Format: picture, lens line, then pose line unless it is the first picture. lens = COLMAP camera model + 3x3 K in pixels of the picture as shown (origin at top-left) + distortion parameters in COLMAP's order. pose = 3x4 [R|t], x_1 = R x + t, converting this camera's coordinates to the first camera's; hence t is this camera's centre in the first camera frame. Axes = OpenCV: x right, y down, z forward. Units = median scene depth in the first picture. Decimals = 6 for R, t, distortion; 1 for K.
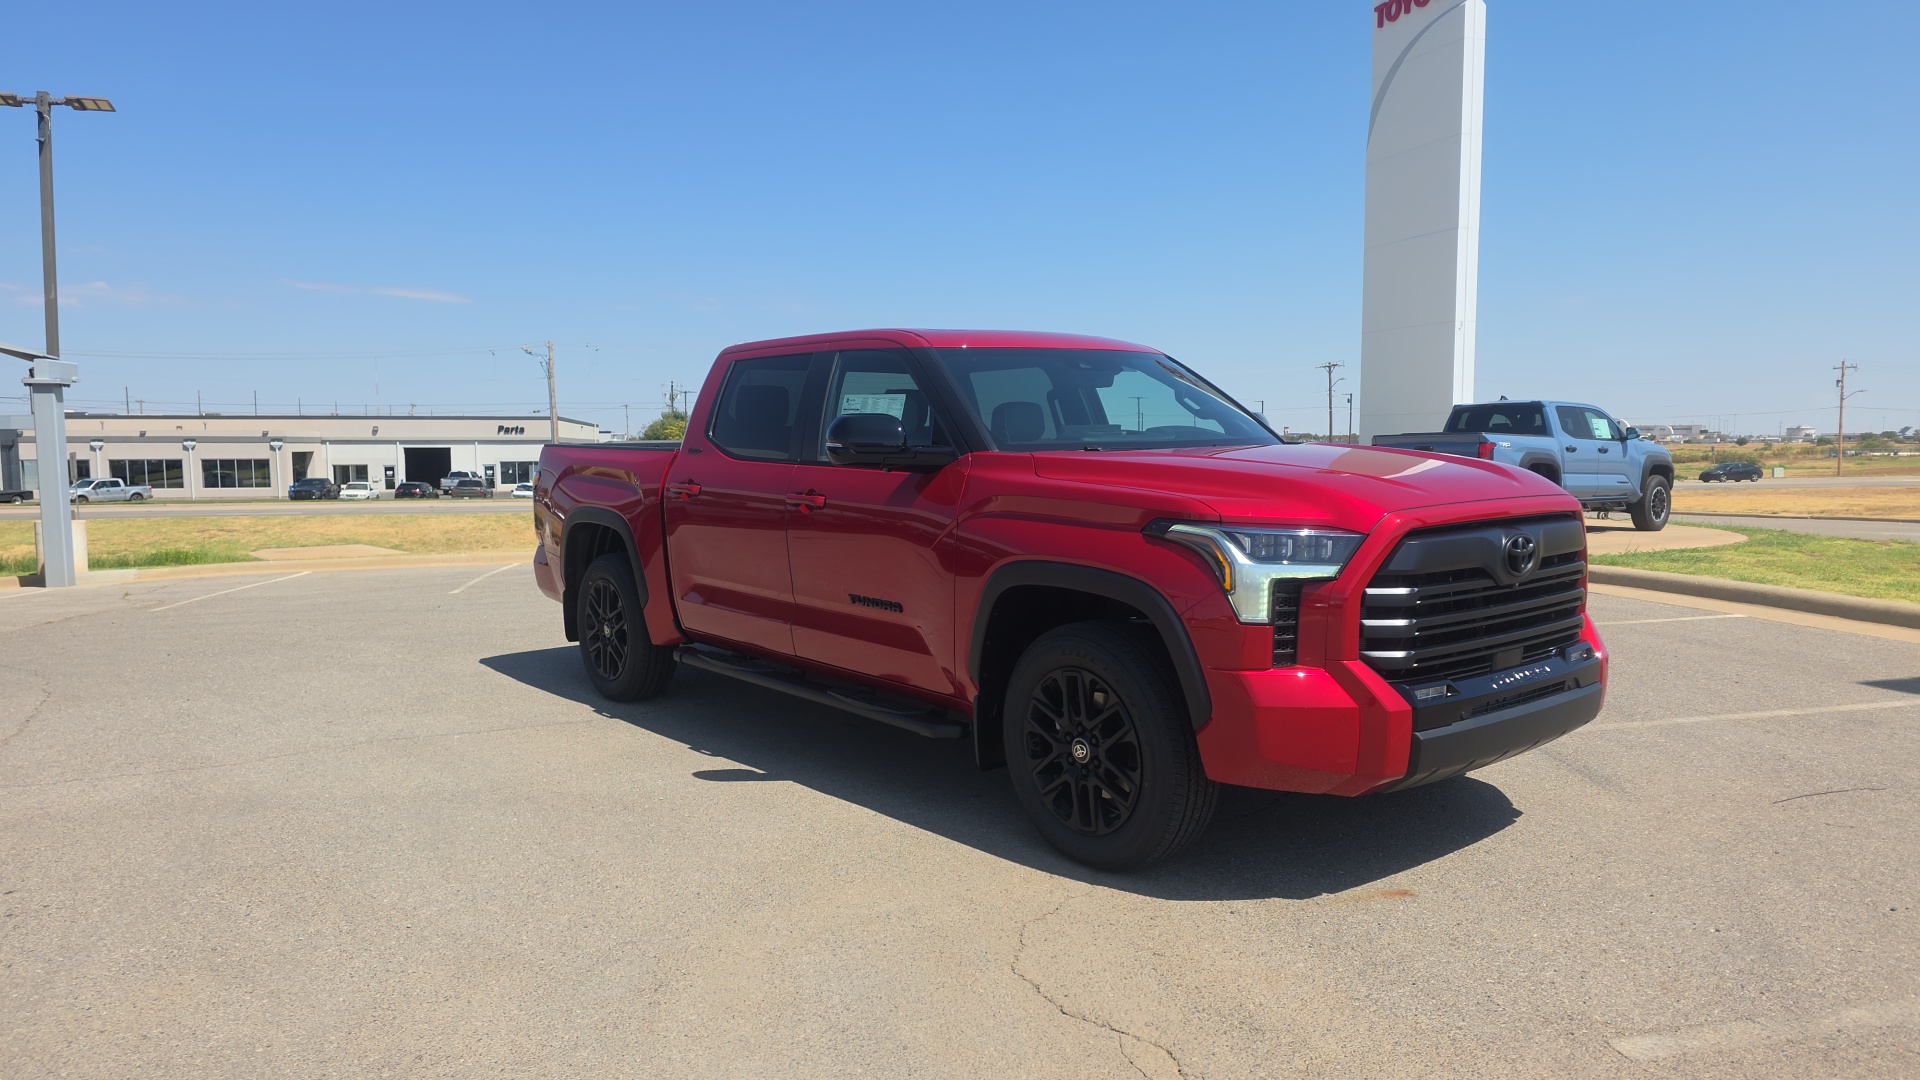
lens RADIAL K [[1329.5, 0, 1017.0], [0, 1329.5, 575.0], [0, 0, 1]] dist [0.052768, -0.060277]
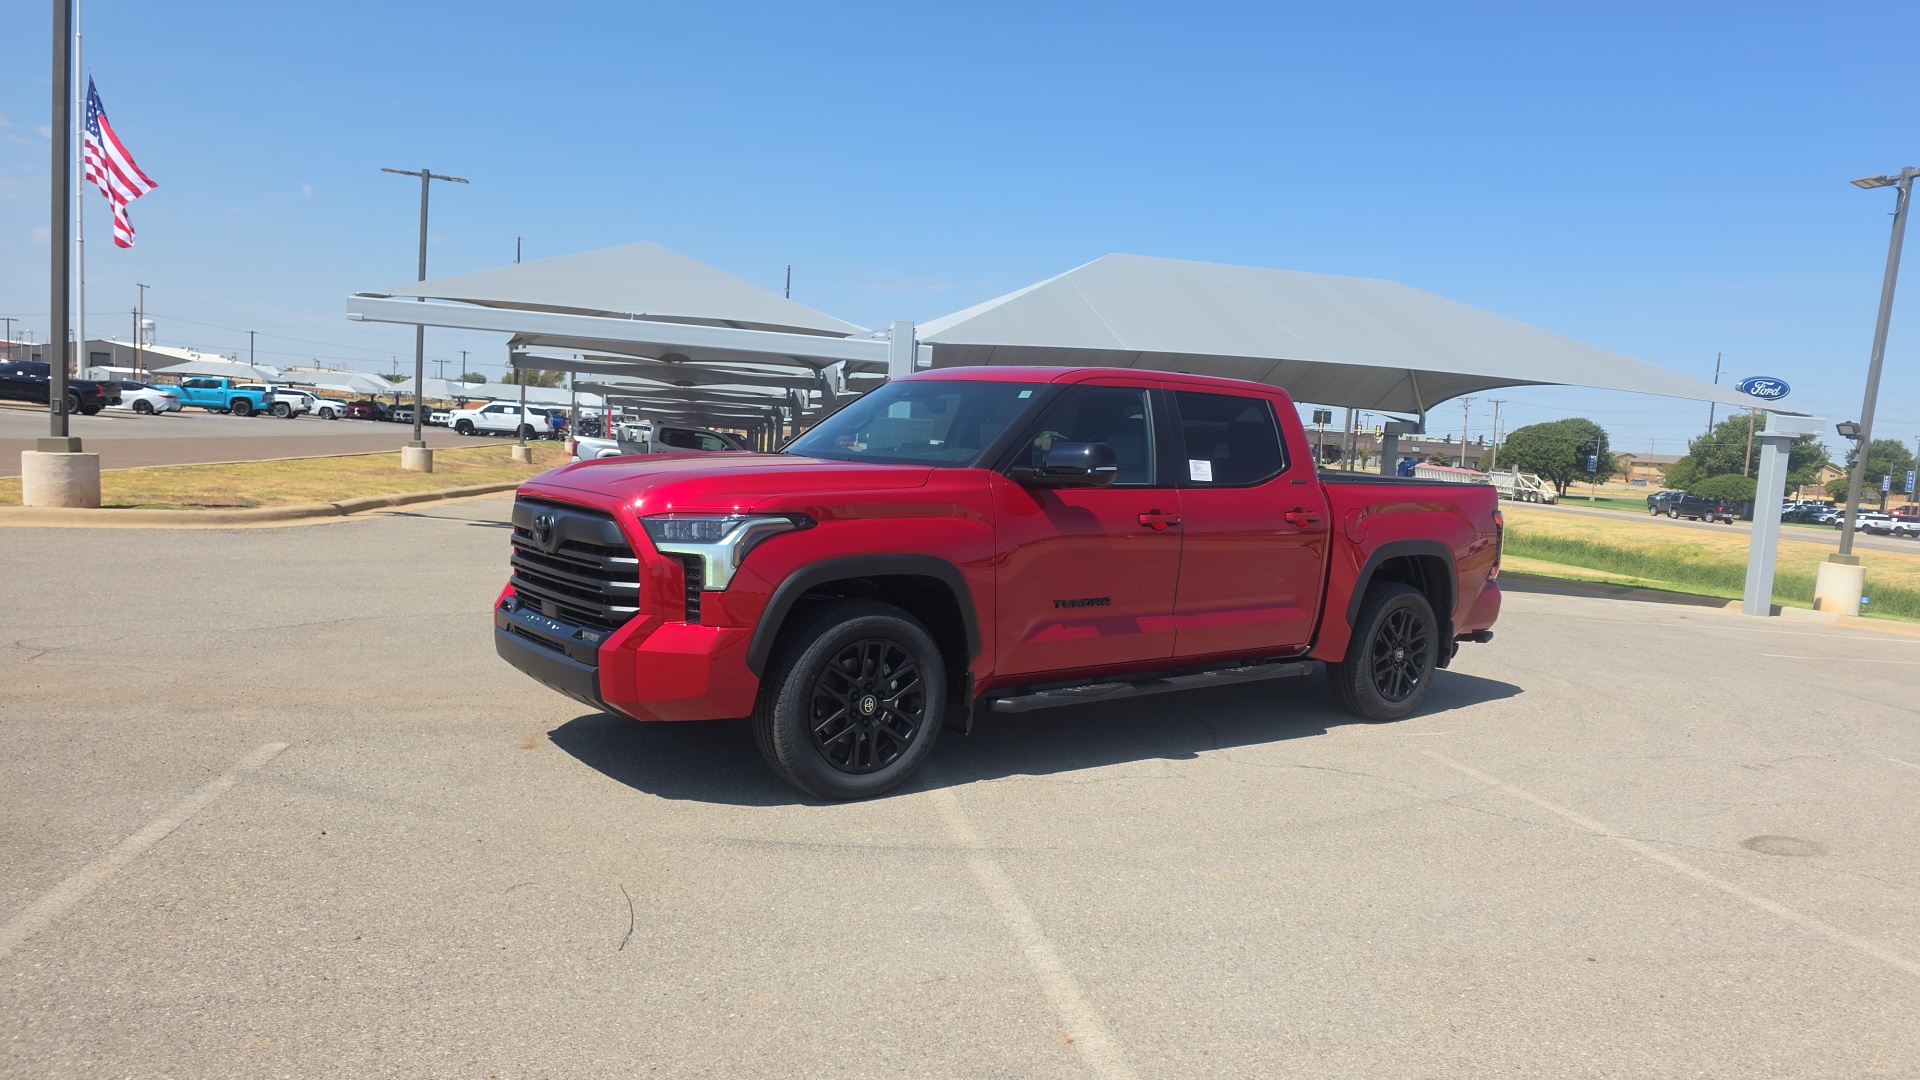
lens RADIAL K [[1340.8, 0, 961.6], [0, 1340.8, 537.6], [0, 0, 1]] dist [0.037470, -0.005027]
pose [[-0.077779, 0.079658, -0.993783, 0.776896], [-0.160958, 0.982723, 0.091369, -0.089763], [0.983892, 0.167064, -0.063614, 0.696249]]
